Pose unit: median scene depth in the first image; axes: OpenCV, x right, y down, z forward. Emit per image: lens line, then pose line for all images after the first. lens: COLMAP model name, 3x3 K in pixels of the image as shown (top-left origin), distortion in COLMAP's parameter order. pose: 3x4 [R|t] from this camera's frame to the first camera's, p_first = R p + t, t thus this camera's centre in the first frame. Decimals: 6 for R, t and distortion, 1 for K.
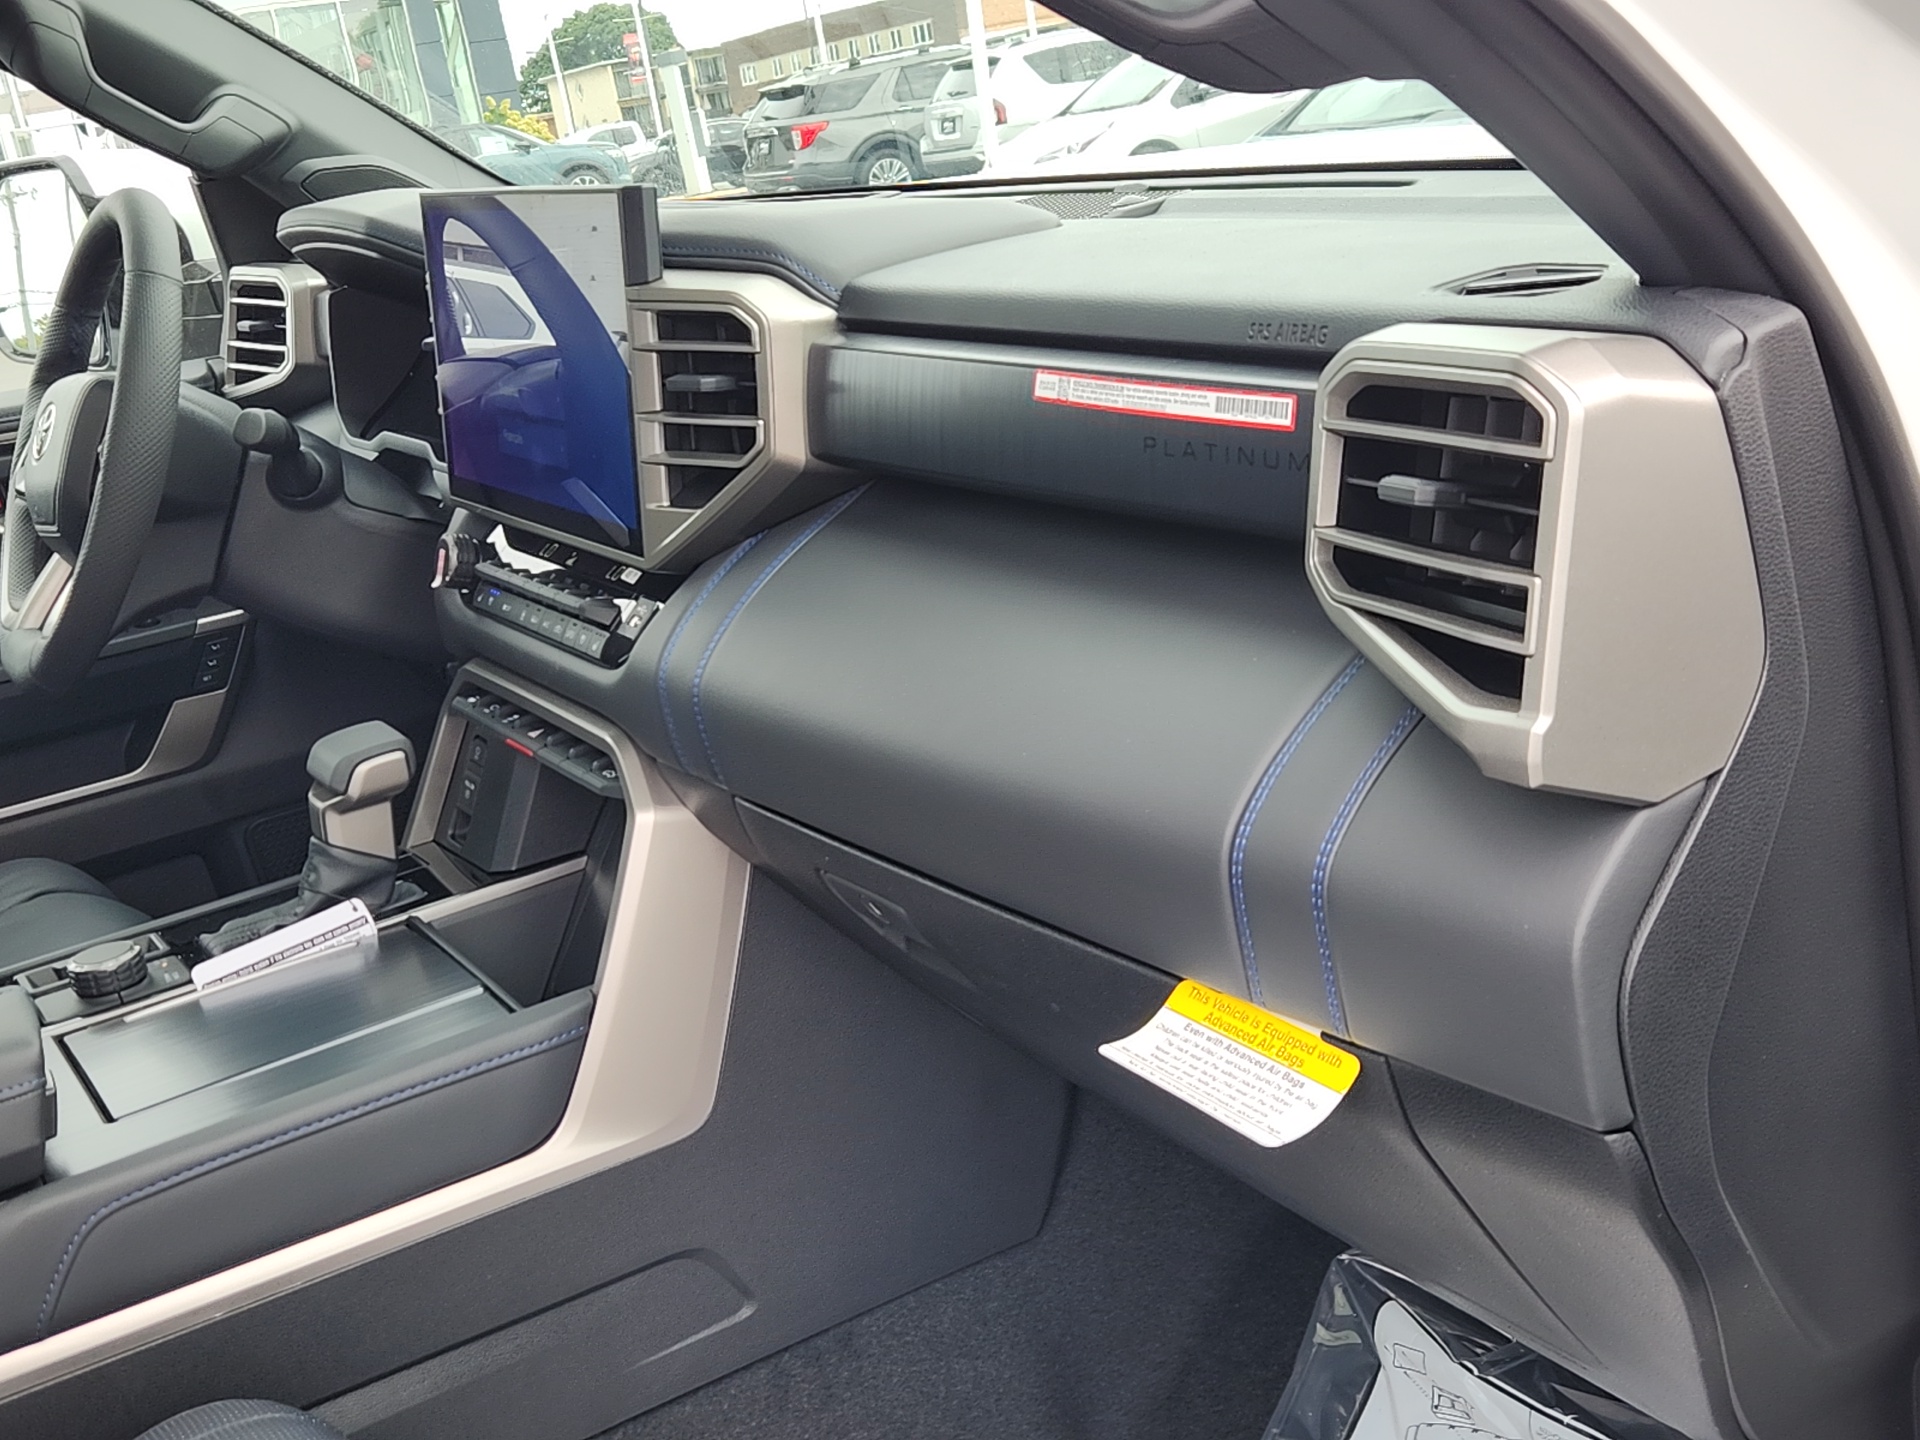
lens RADIAL K [[2184.8, 0, 960.0], [0, 2184.8, 720.0], [0, 0, 1]] dist [0.124586, -0.164071]
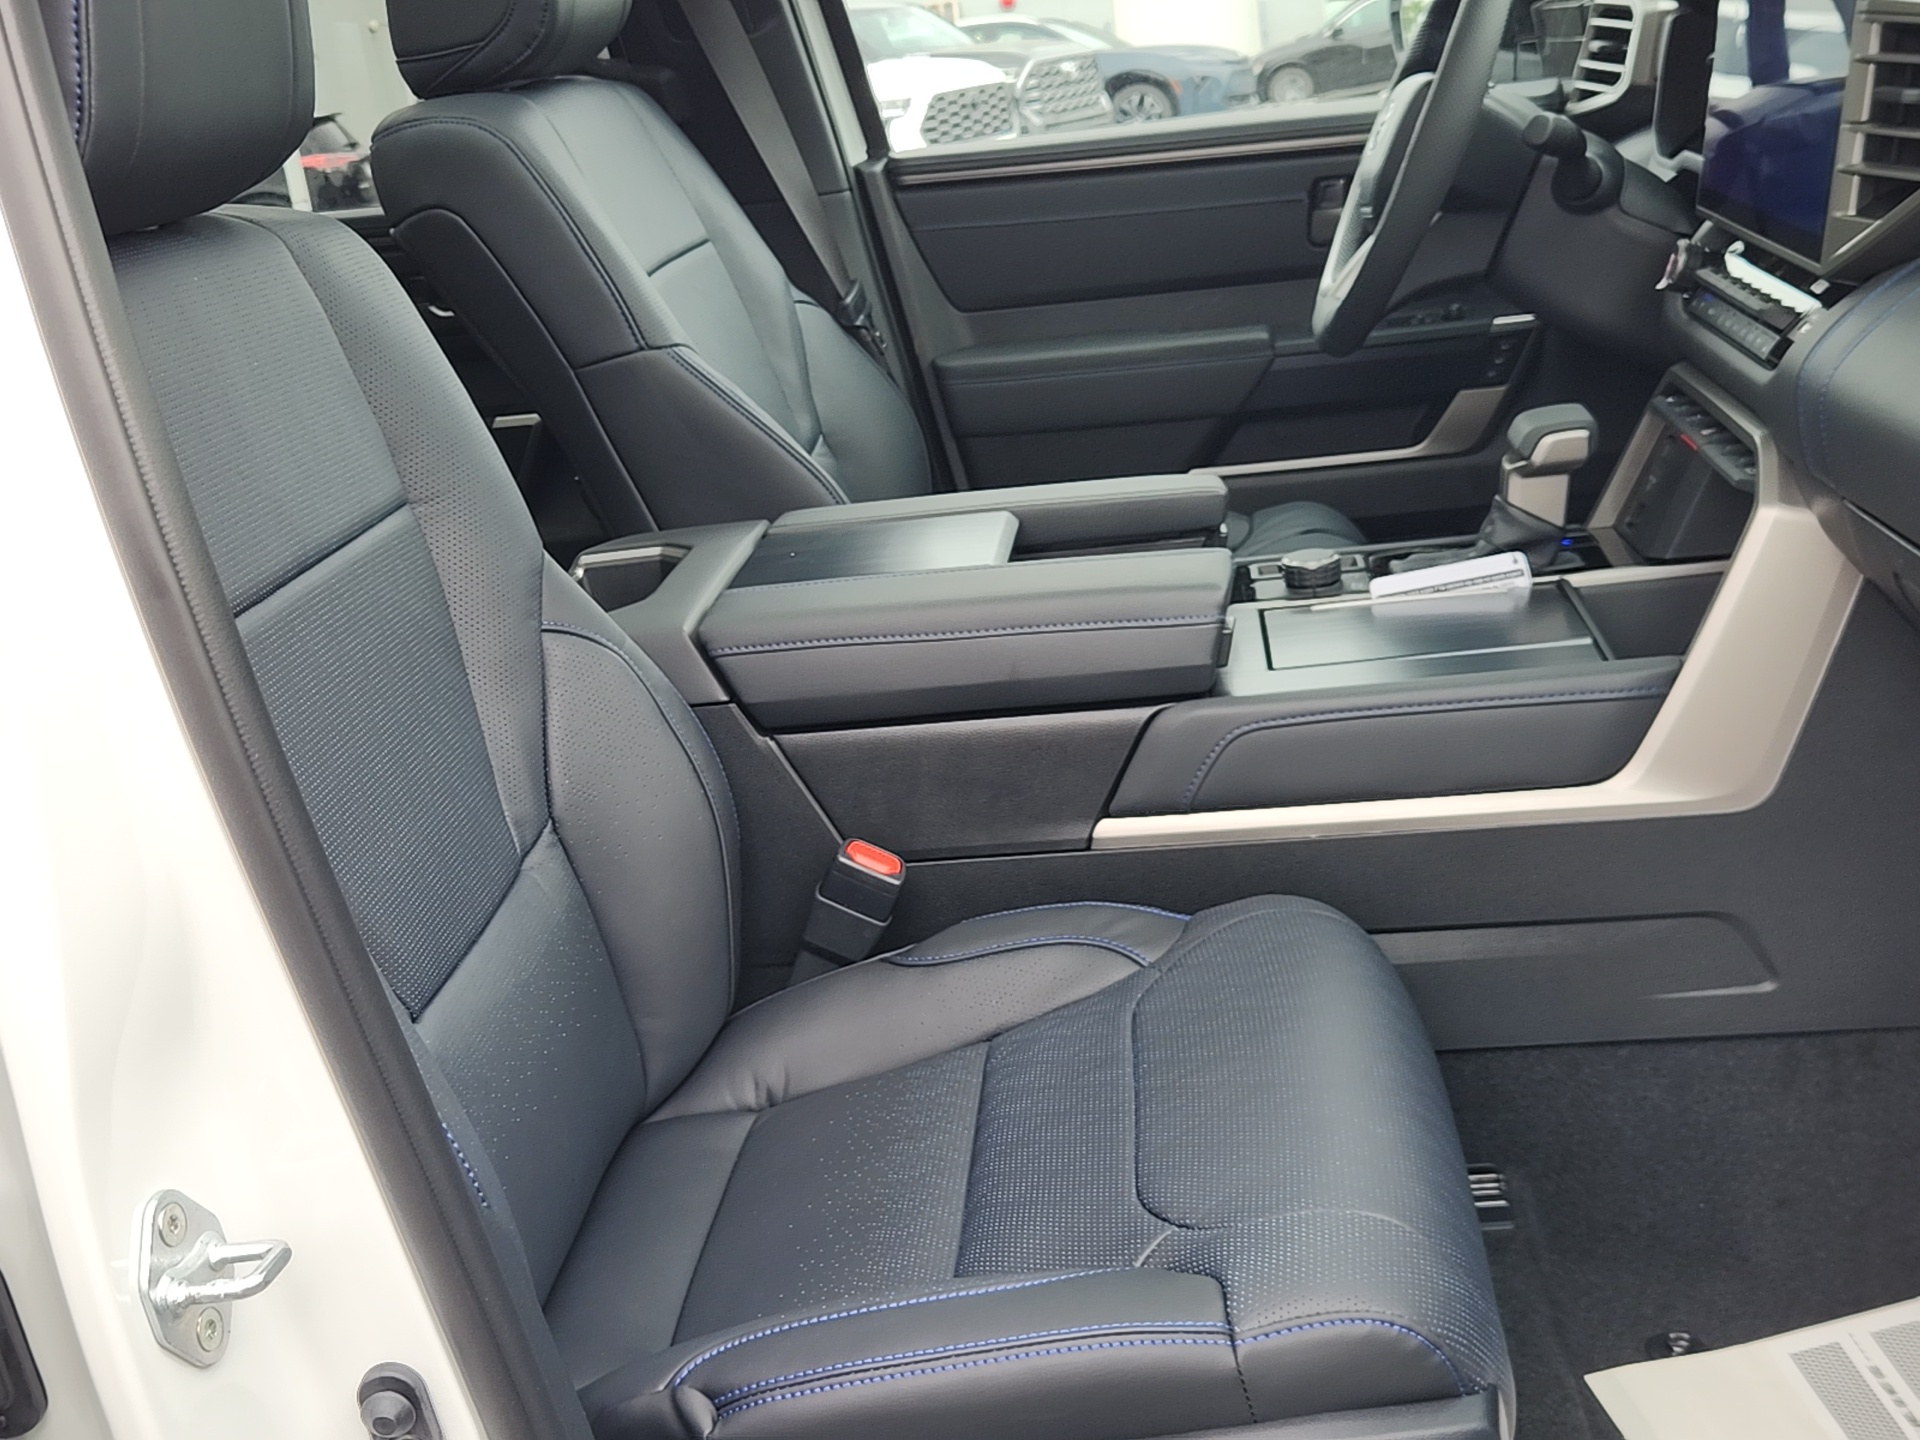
lens RADIAL K [[2184.8, 0, 960.0], [0, 2184.8, 720.0], [0, 0, 1]] dist [0.124586, -0.164071]
pose [[0.807366, 0.232075, -0.542496, 0.128780], [-0.175631, 0.972251, 0.154539, 0.039282], [0.563306, -0.029490, 0.825722, -0.103747]]
